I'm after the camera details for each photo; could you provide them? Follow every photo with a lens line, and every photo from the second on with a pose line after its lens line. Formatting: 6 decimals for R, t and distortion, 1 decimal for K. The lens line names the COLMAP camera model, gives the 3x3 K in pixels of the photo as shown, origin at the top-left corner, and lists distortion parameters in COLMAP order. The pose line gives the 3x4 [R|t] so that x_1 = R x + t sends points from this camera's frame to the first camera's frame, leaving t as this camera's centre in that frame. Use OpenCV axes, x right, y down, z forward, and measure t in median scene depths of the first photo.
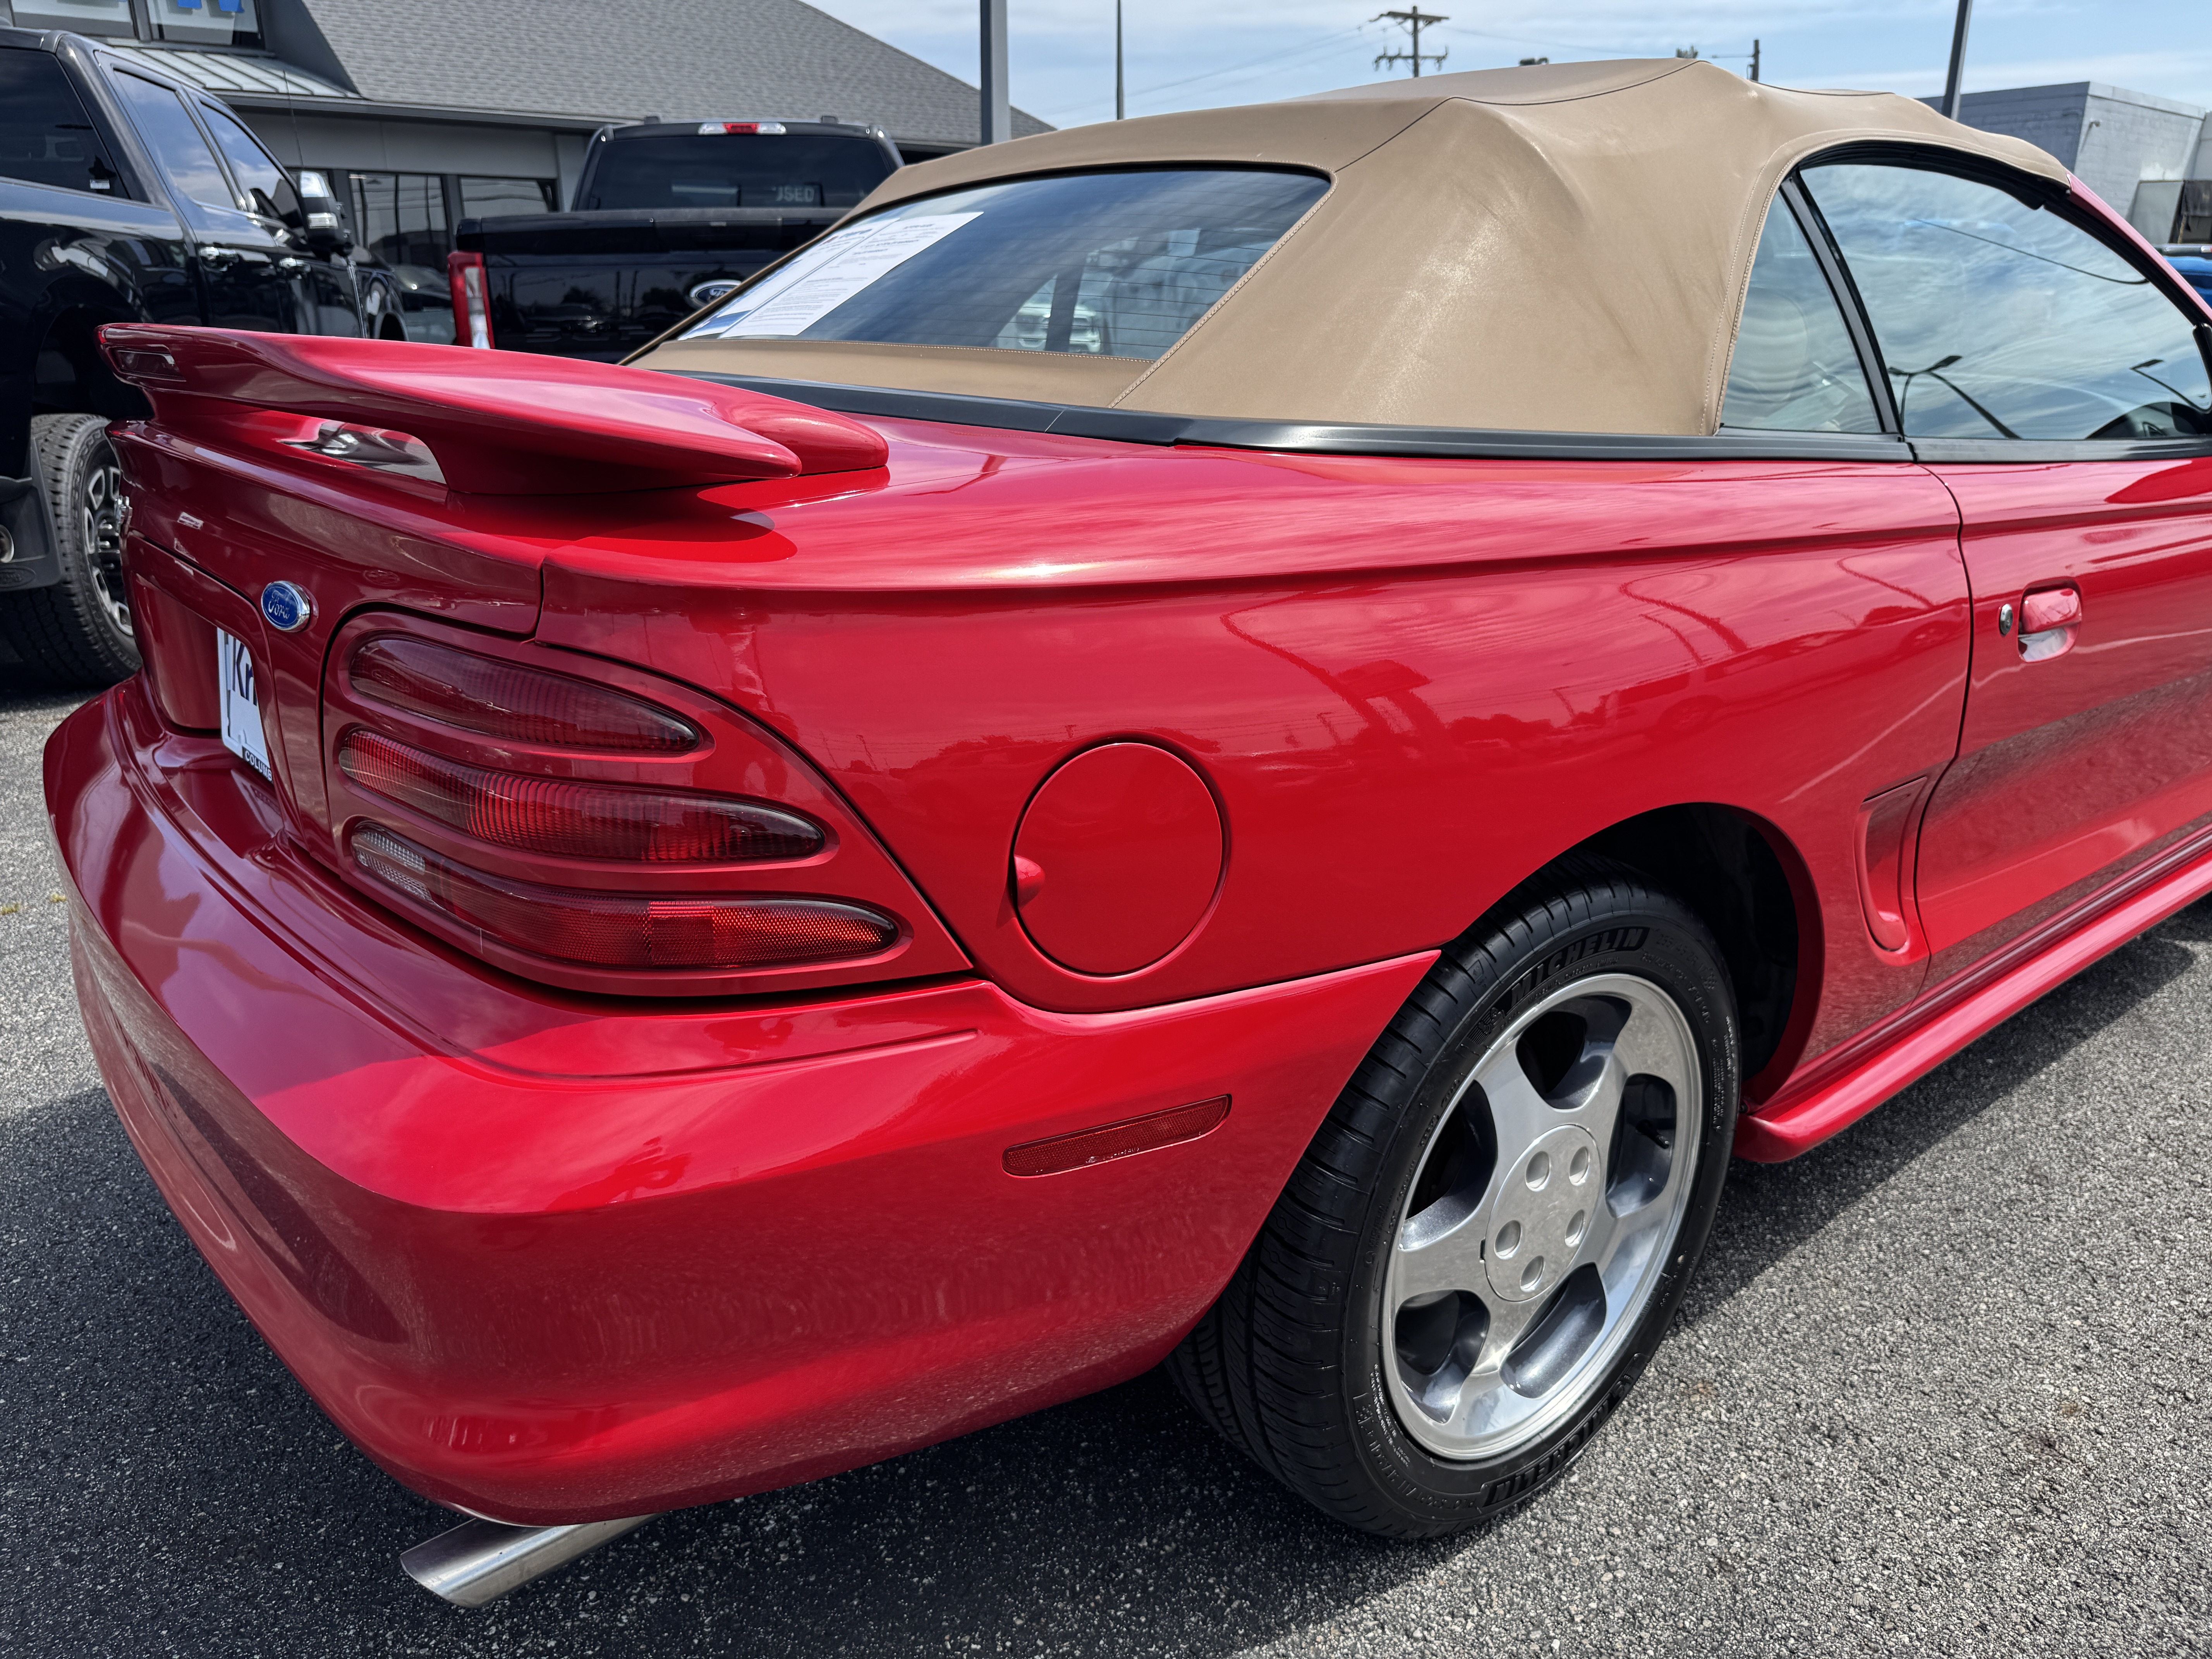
lens RADIAL K [[1571.1, 0, 1118.3], [0, 1571.1, 868.2], [0, 0, 1]] dist [0.020916, -0.031349]
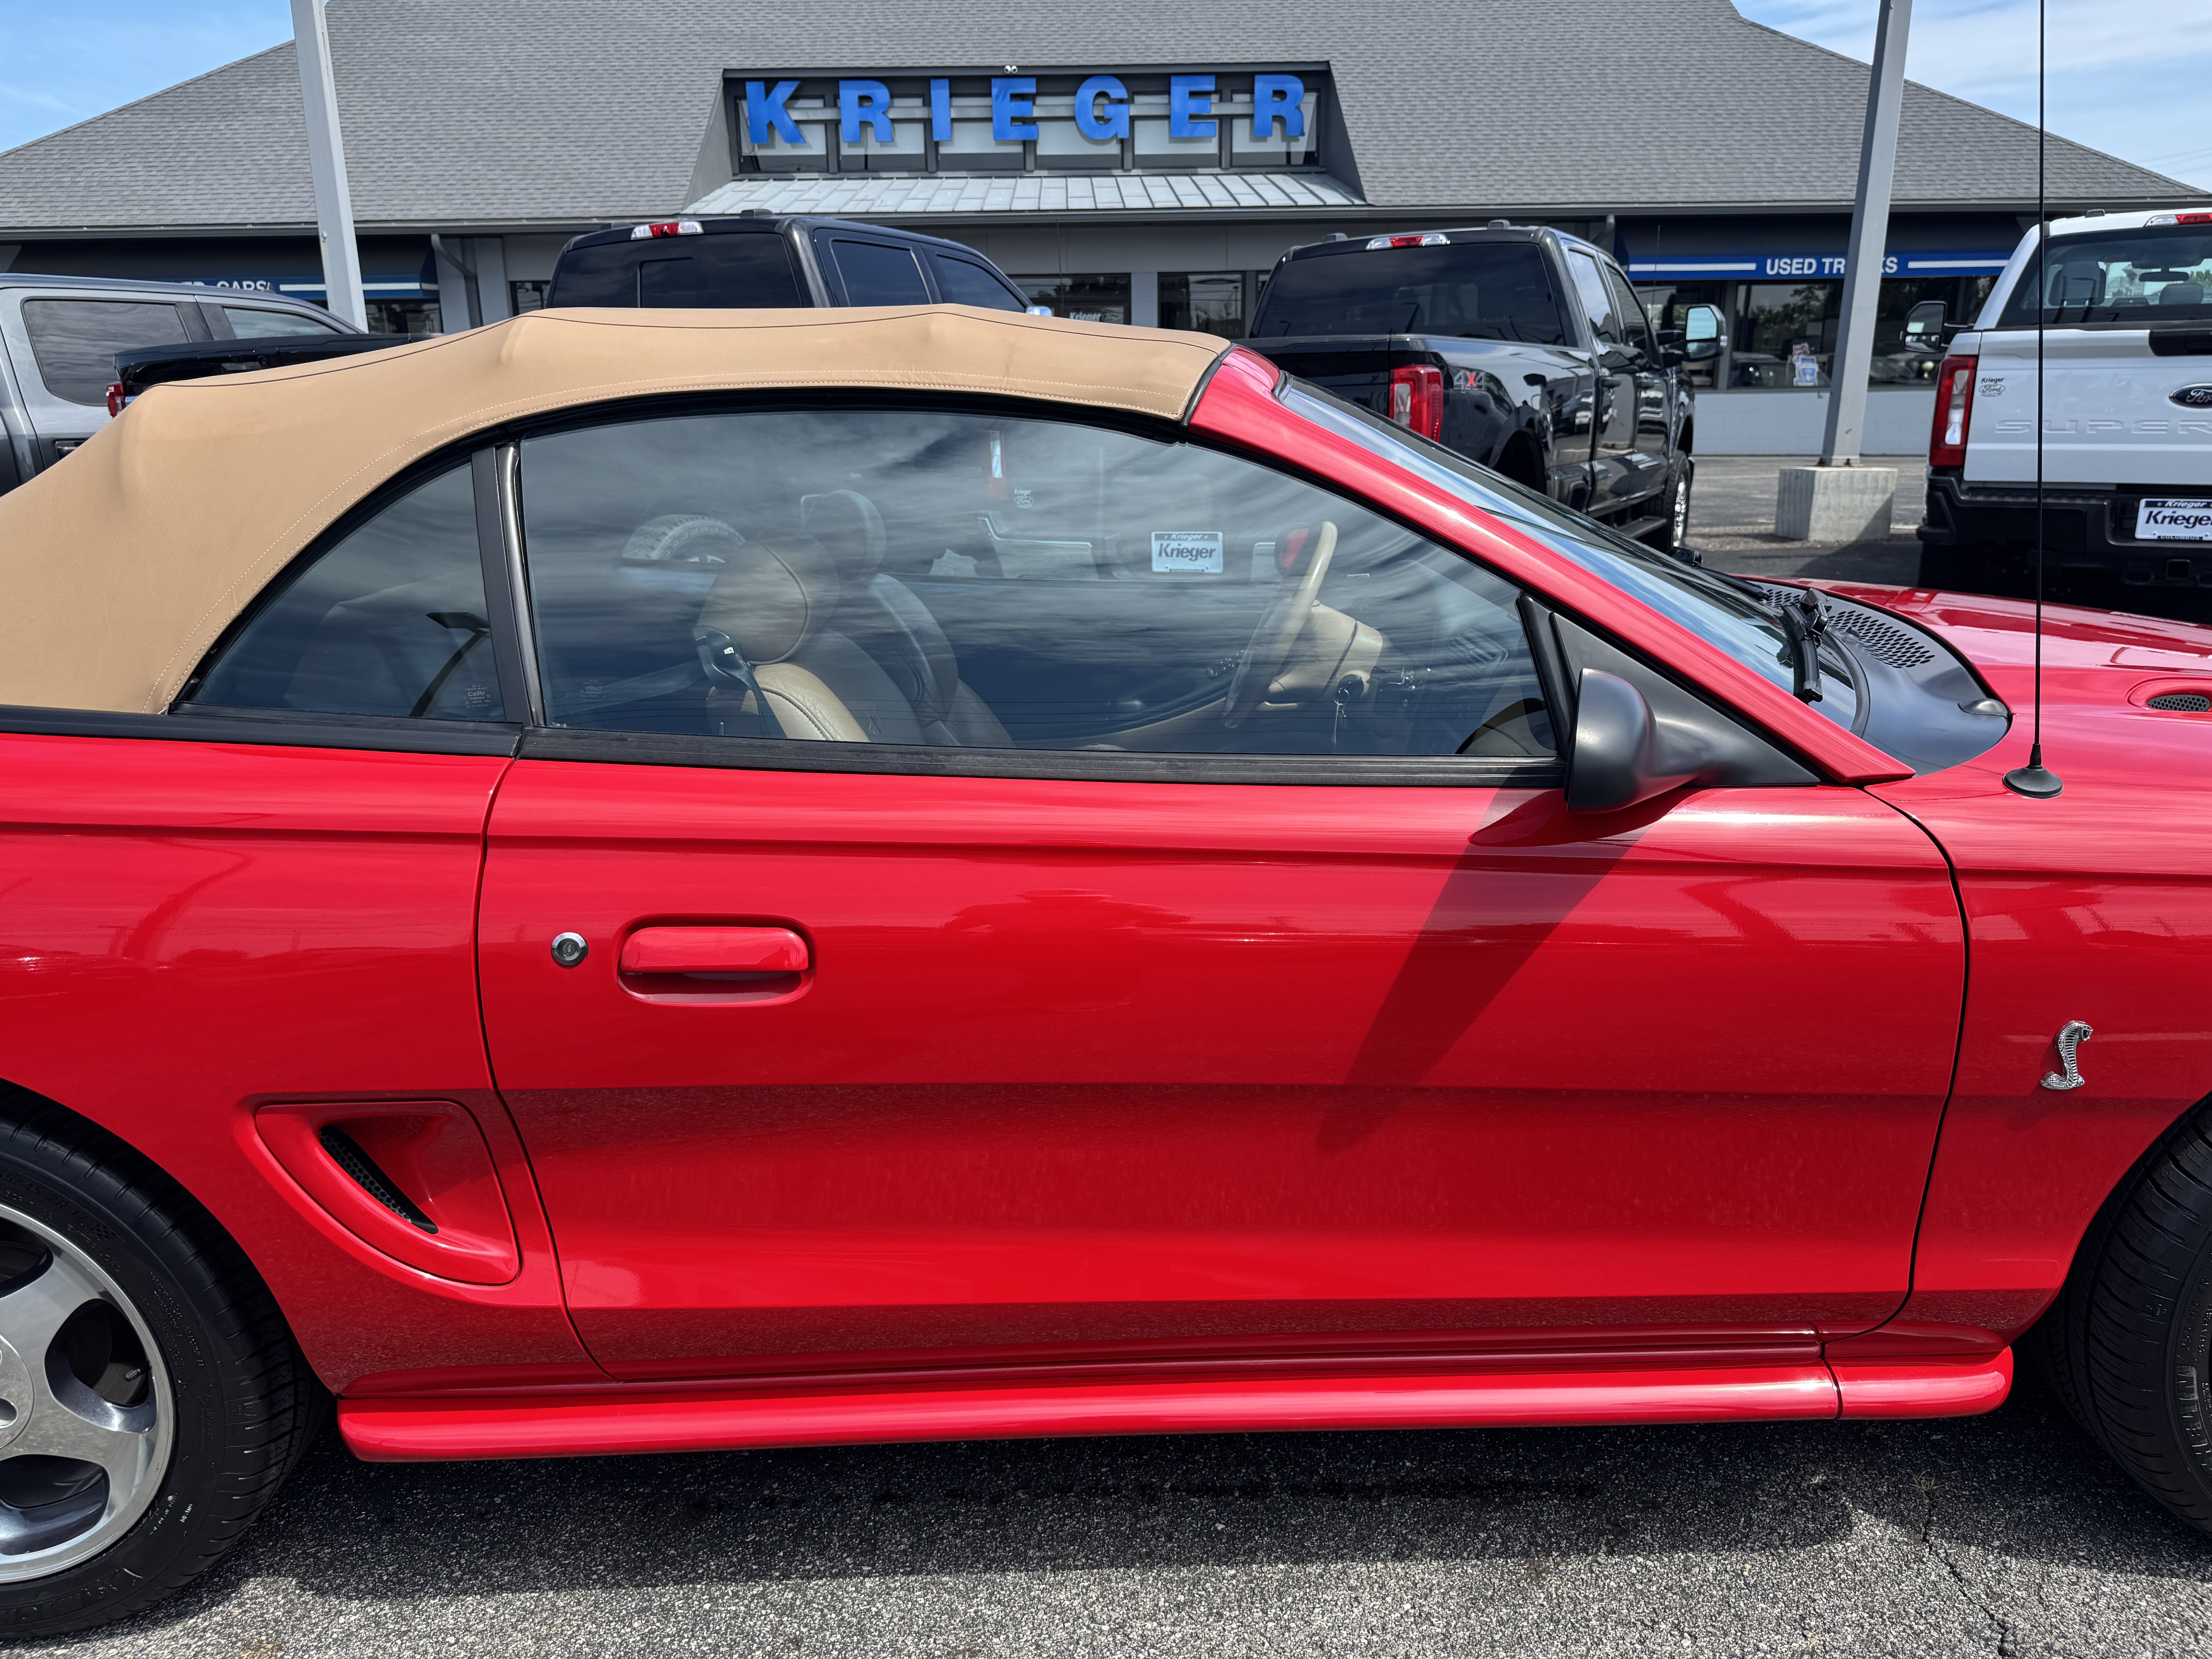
lens RADIAL K [[1571.1, 0, 1087.8], [0, 1571.1, 864.9], [0, 0, 1]] dist [0.020916, -0.031349]
pose [[0.780831, 0.171751, -0.600670, 0.097209], [-0.194855, 0.980459, 0.027046, -0.021092], [0.593578, 0.095926, 0.799039, 0.035015]]
